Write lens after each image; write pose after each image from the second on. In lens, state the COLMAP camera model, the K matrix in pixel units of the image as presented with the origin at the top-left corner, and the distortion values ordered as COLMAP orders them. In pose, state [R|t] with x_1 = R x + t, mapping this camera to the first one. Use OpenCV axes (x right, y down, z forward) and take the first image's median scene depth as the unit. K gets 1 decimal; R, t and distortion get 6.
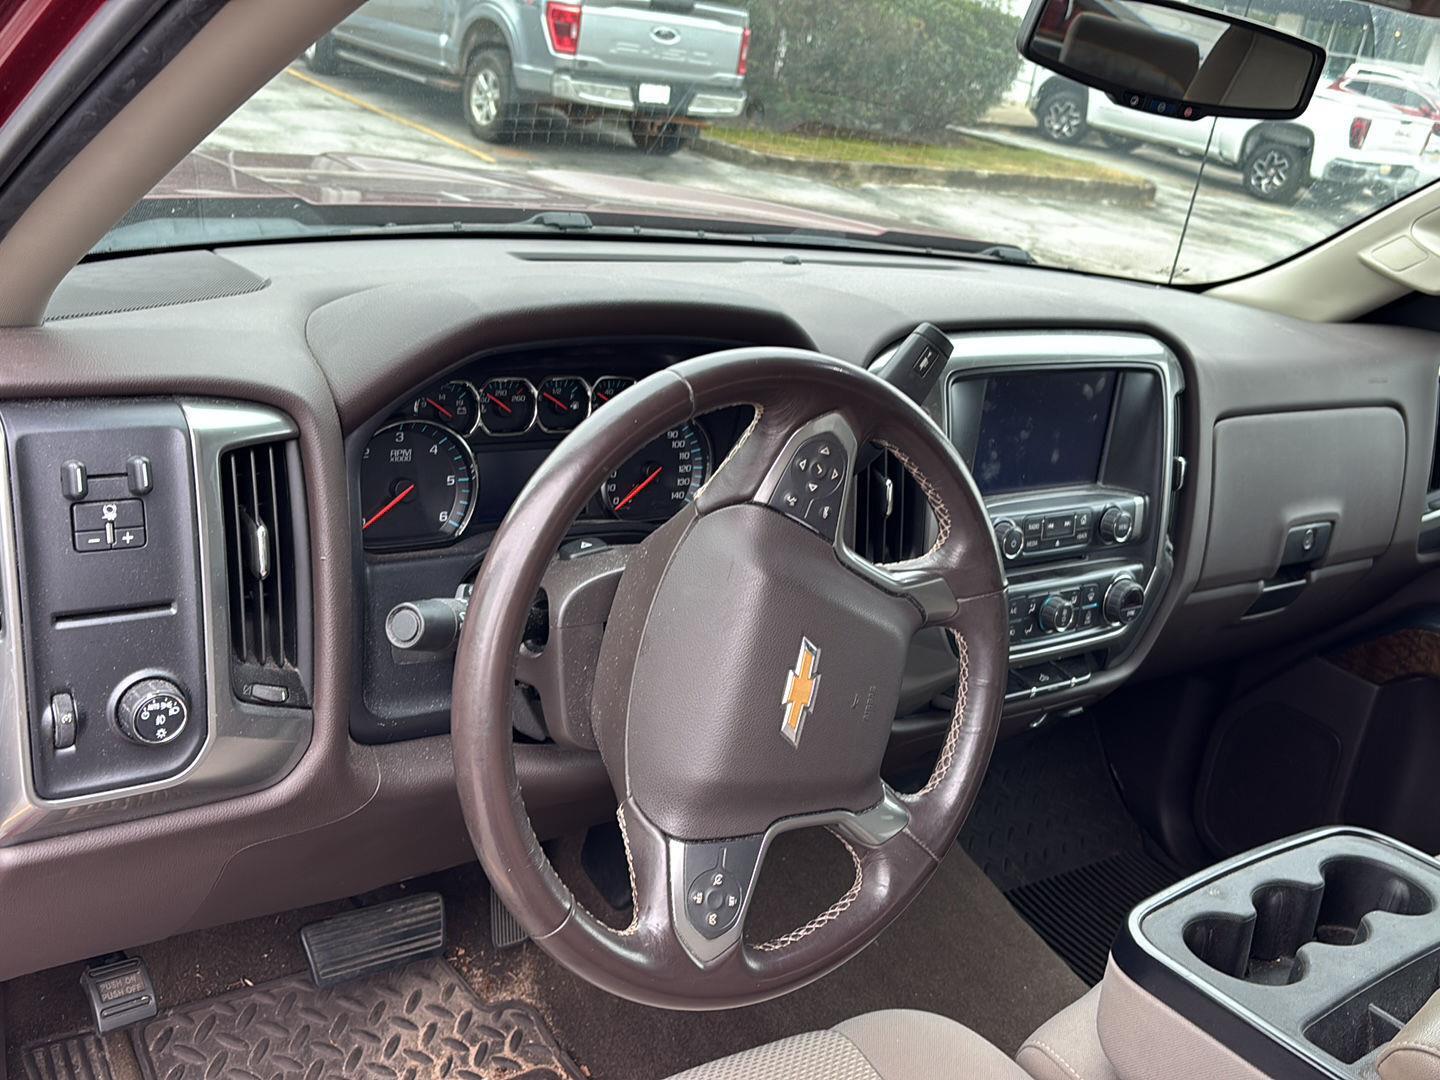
lens RADIAL K [[1392.2, 0, 720.0], [0, 1392.2, 540.0], [0, 0, 1]] dist [0.012144, 0.009543]
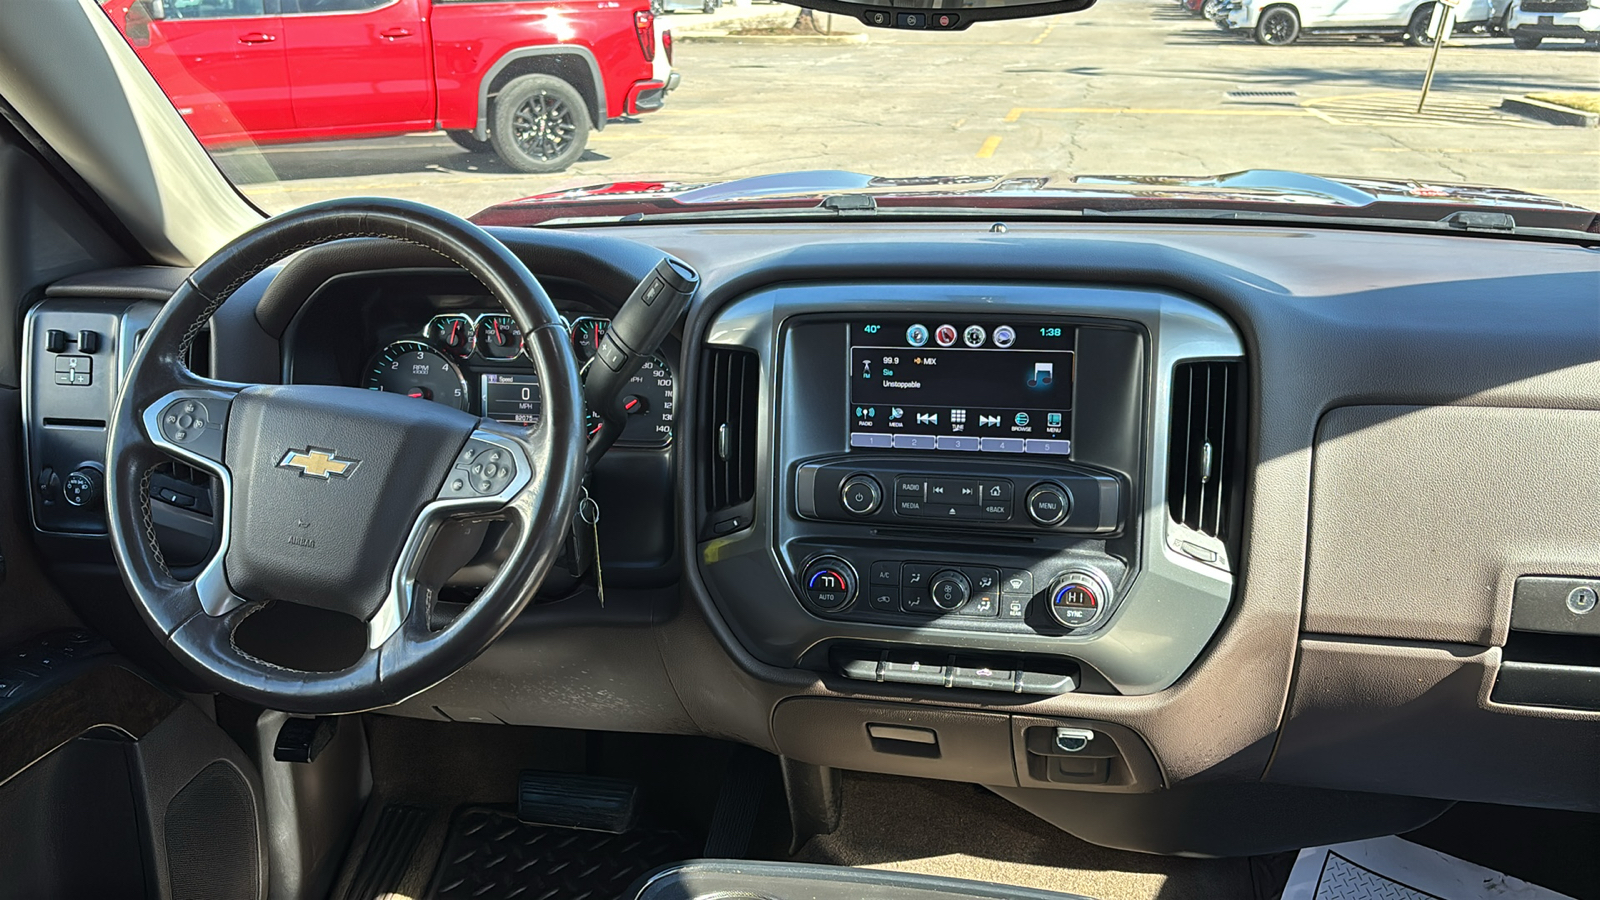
lens RADIAL K [[1459.9, 0, 800.0], [0, 1459.9, 450.0], [0, 0, 1]] dist [0.100745, -0.223579]
pose [[0.640083, 0.061428, -0.765846, 0.946352], [-0.149128, 0.987775, -0.045411, 0.021822], [0.753694, 0.143275, 0.641418, 0.336491]]
